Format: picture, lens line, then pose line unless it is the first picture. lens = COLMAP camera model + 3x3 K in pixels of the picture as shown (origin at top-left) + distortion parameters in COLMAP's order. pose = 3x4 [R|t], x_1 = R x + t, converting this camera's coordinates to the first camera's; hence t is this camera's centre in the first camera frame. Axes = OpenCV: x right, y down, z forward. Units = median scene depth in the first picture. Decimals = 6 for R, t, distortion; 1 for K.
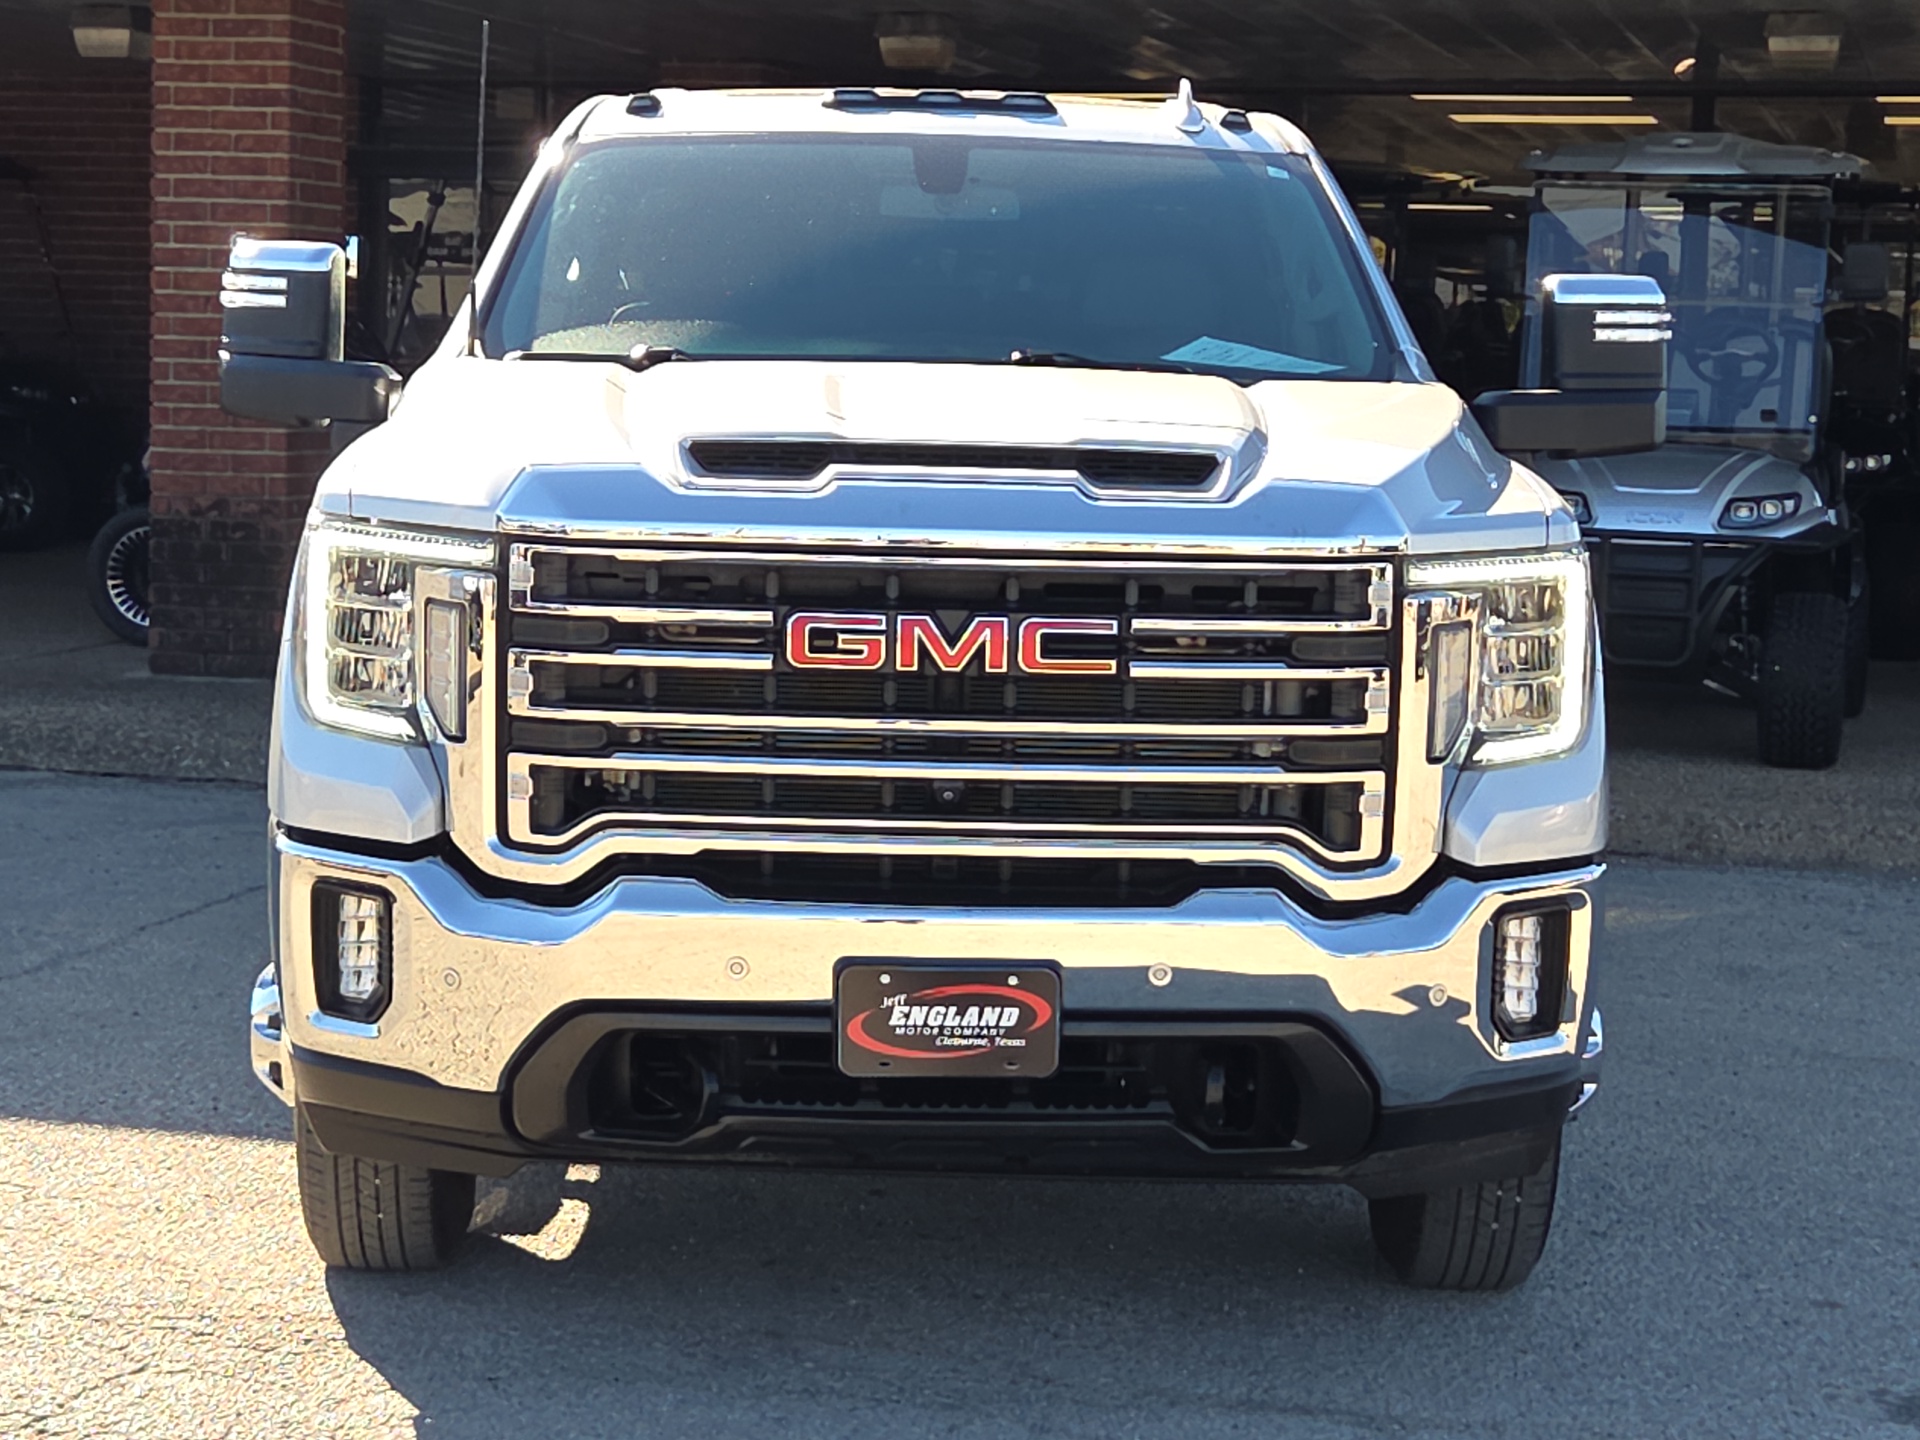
lens RADIAL K [[4172.9, 0, 964.9], [0, 4172.9, 731.8], [0, 0, 1]] dist [0.150080, 0.000000]
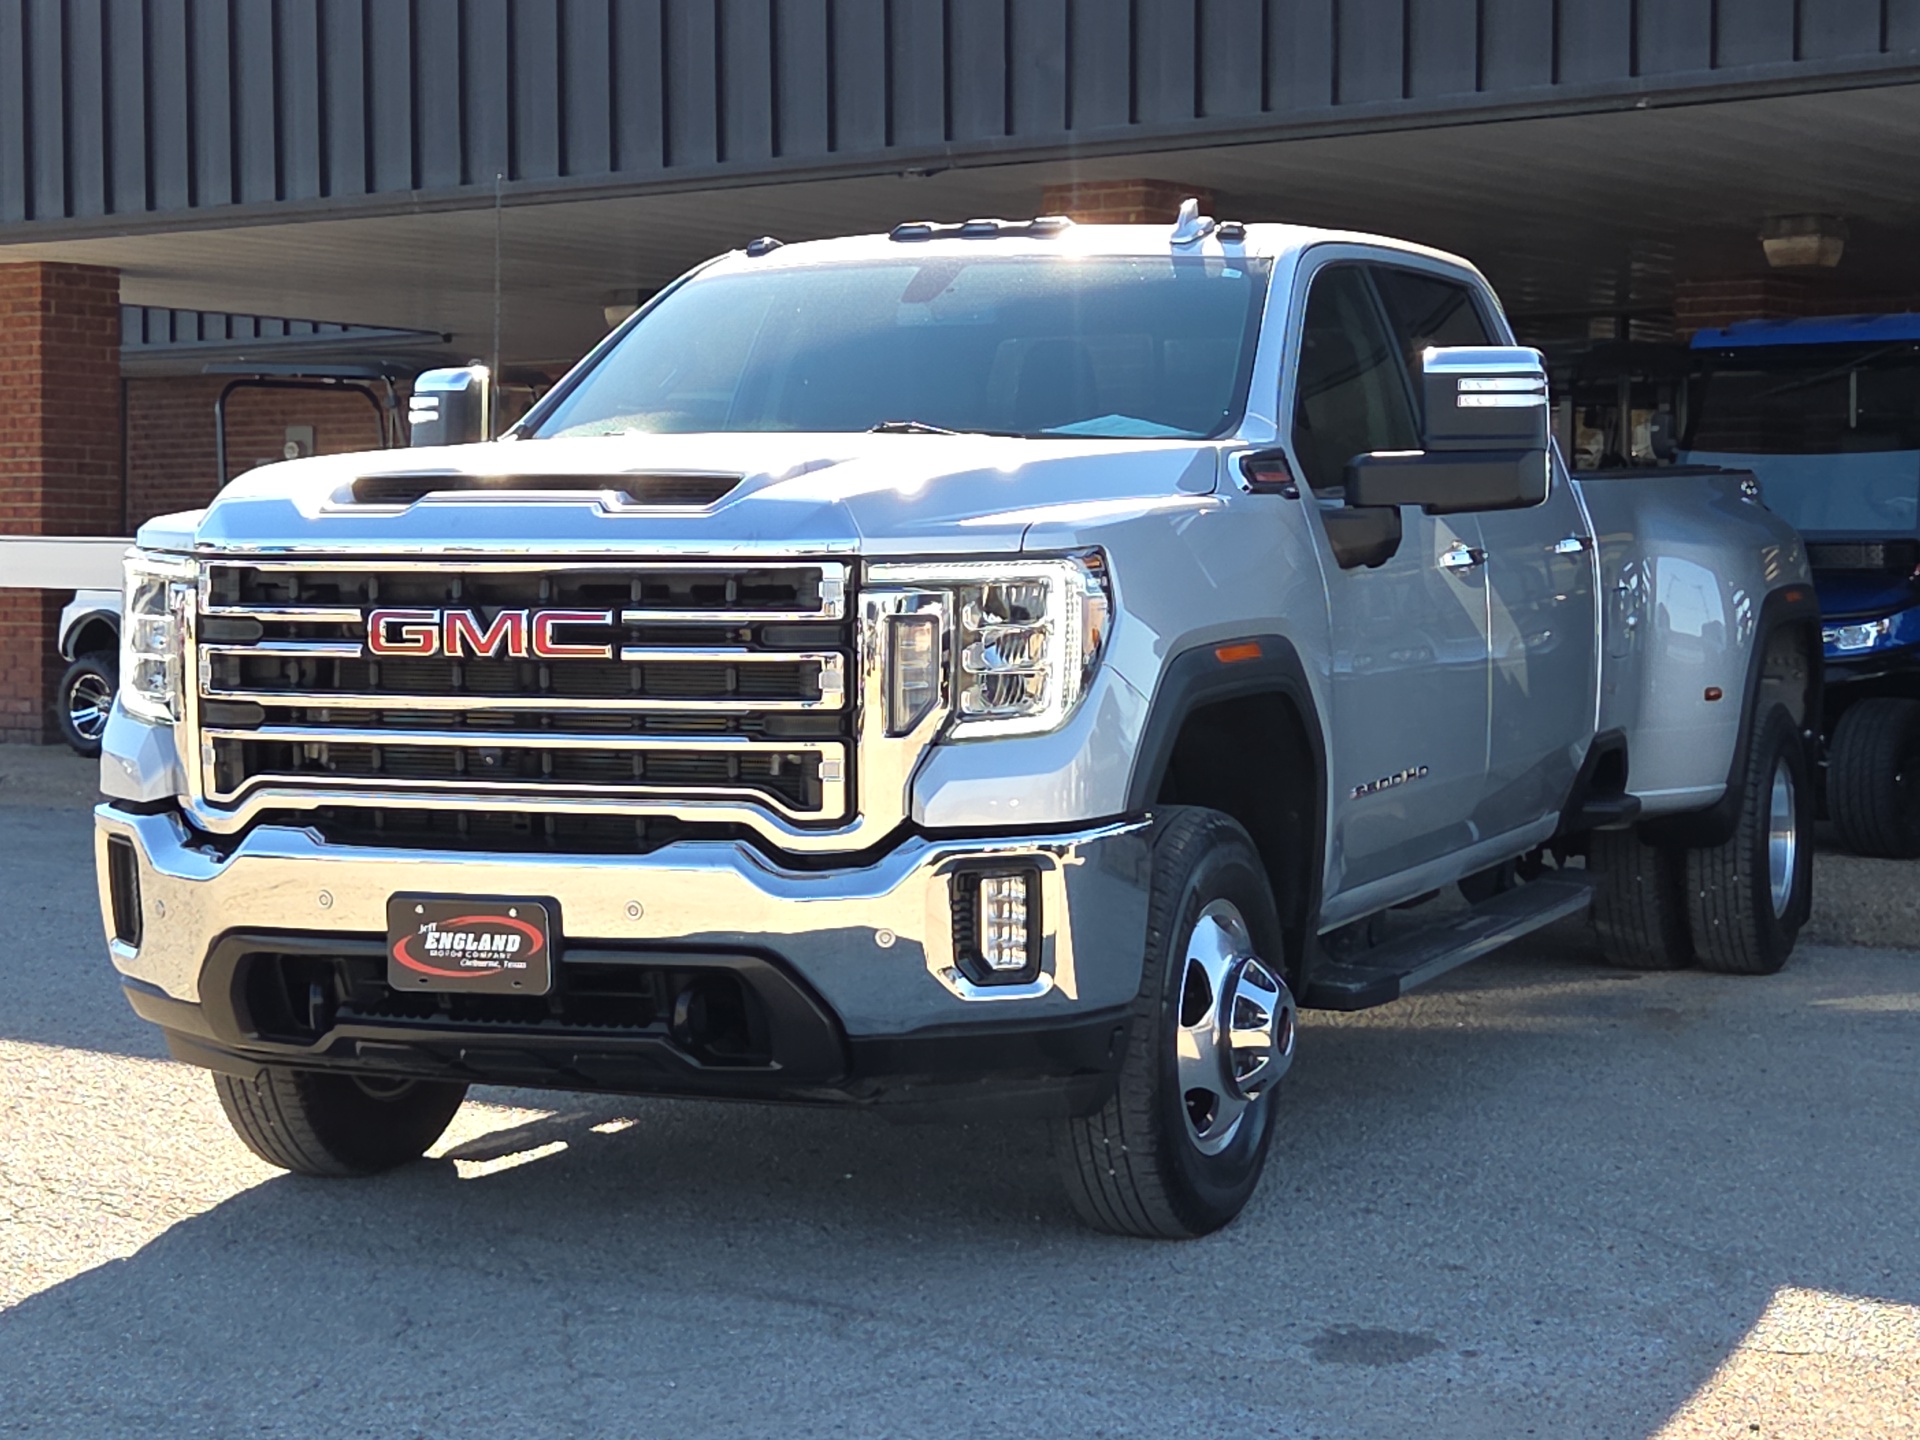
lens RADIAL K [[3767.4, 0, 951.5], [0, 3767.4, 716.4], [0, 0, 1]] dist [0.119755, 0.000000]
pose [[0.910762, -0.005330, -0.412897, 0.561069], [-0.021653, 0.997925, -0.060643, 0.065087], [0.412363, 0.064171, 0.908757, 0.064873]]
